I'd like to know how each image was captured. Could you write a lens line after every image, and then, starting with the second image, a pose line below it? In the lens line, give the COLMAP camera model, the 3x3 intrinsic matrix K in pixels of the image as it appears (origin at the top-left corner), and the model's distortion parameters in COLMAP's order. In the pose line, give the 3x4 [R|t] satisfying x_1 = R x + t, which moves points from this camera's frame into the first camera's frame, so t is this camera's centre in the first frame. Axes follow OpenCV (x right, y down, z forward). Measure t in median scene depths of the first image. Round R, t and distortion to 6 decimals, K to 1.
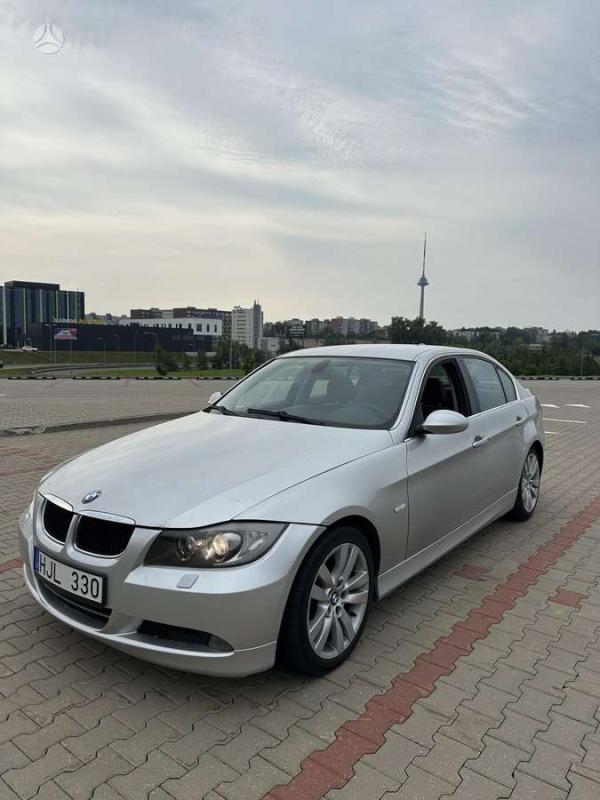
lens RADIAL K [[563.5, 0, 298.2], [0, 563.5, 403.3], [0, 0, 1]] dist [0.105562, -0.174936]
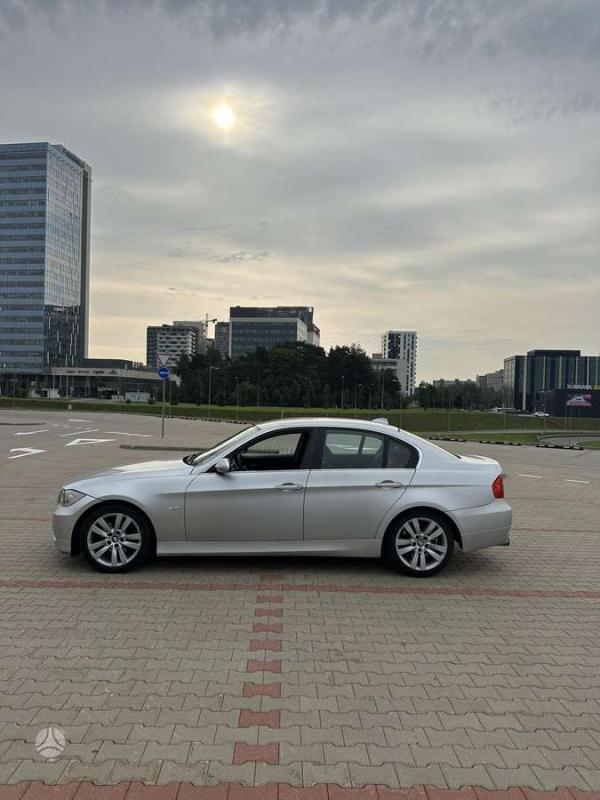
lens RADIAL K [[563.5, 0, 298.2], [0, 563.5, 403.3], [0, 0, 1]] dist [0.105562, -0.174936]
pose [[0.651316, 0.009909, -0.758742, 0.563062], [-0.096540, 0.992871, -0.069905, -0.018901], [0.752640, 0.118779, 0.647629, 0.025586]]
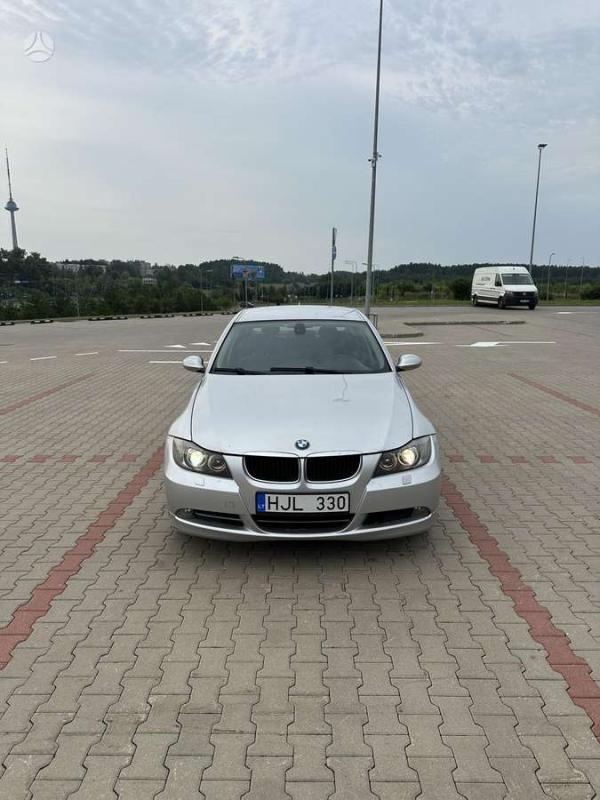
lens RADIAL K [[563.5, 0, 298.2], [0, 563.5, 403.3], [0, 0, 1]] dist [0.105562, -0.174936]
pose [[0.788317, -0.142935, 0.598436, -0.309063], [0.073770, 0.987582, 0.138704, -0.031073], [-0.610830, -0.065196, 0.789073, -0.008079]]
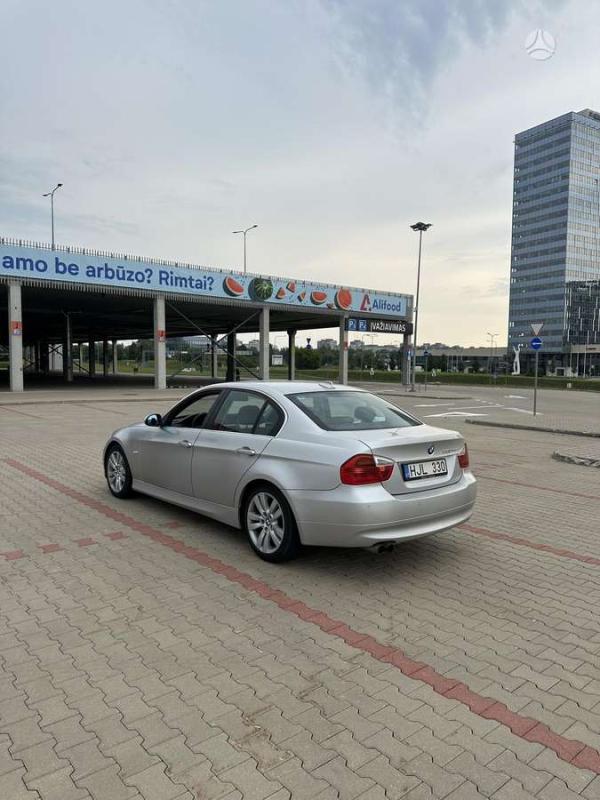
lens RADIAL K [[584.3, 0, 327.0], [0, 584.3, 409.8], [0, 0, 1]] dist [0.000961, -0.002458]
pose [[-0.166452, 0.054474, -0.984544, 0.698750], [-0.118328, 0.990154, 0.074790, -0.072468], [0.978924, 0.128948, -0.158367, 0.635048]]
